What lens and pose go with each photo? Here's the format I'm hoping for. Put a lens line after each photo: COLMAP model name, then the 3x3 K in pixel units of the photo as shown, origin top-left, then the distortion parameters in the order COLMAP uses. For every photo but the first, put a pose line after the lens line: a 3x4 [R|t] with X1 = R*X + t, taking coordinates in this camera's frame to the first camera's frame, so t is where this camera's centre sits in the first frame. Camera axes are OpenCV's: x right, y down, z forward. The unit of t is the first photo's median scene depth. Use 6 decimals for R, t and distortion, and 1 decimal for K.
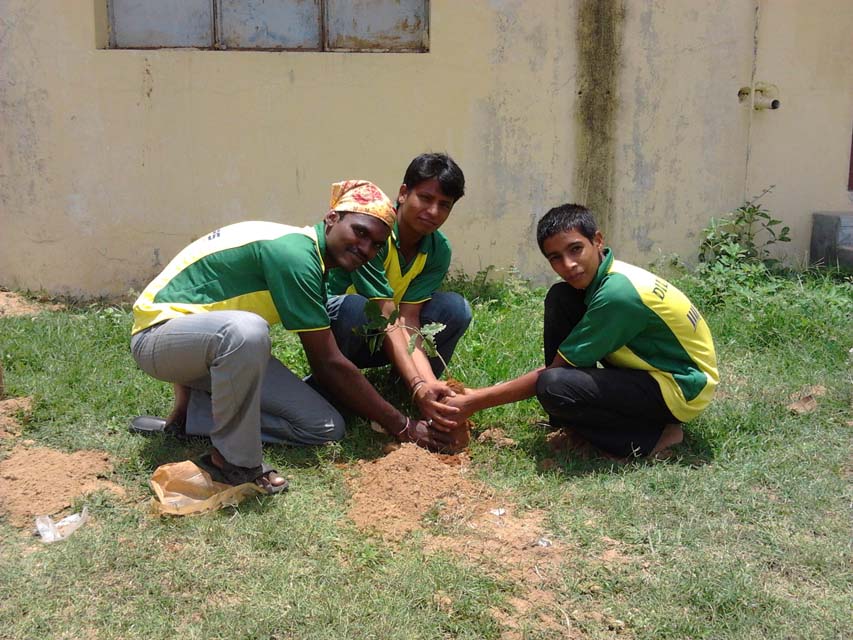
lens RADIAL K [[840.1, 0, 426.5], [0, 840.1, 320.0], [0, 0, 1]] dist [0.085697, -0.207960]
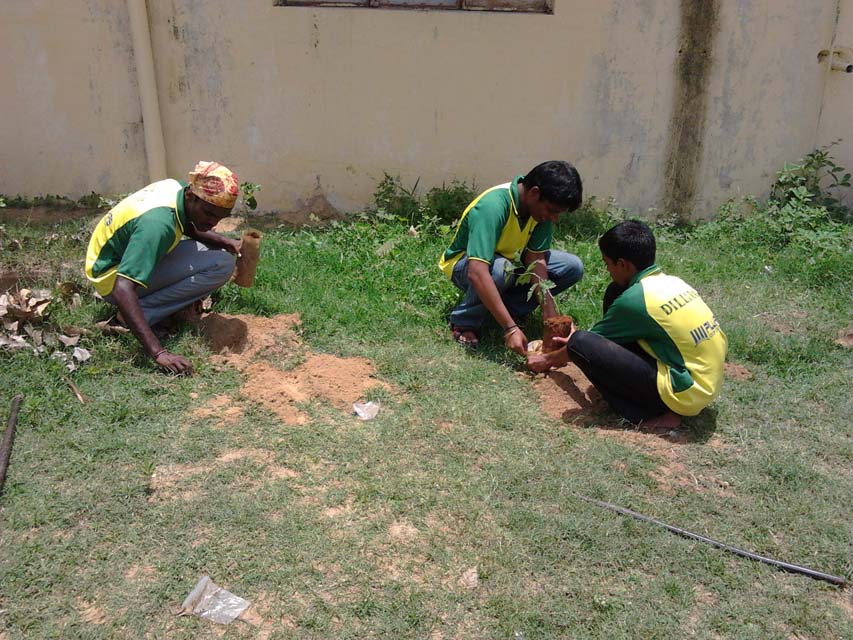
lens RADIAL K [[796.6, 0, 440.7], [0, 796.6, 321.1], [0, 0, 1]] dist [-0.005748, 0.010172]
pose [[0.997898, 0.036962, -0.053229, -0.076811], [-0.028667, 0.988432, 0.148933, -0.053677], [0.058118, -0.147094, 0.987414, -0.162462]]
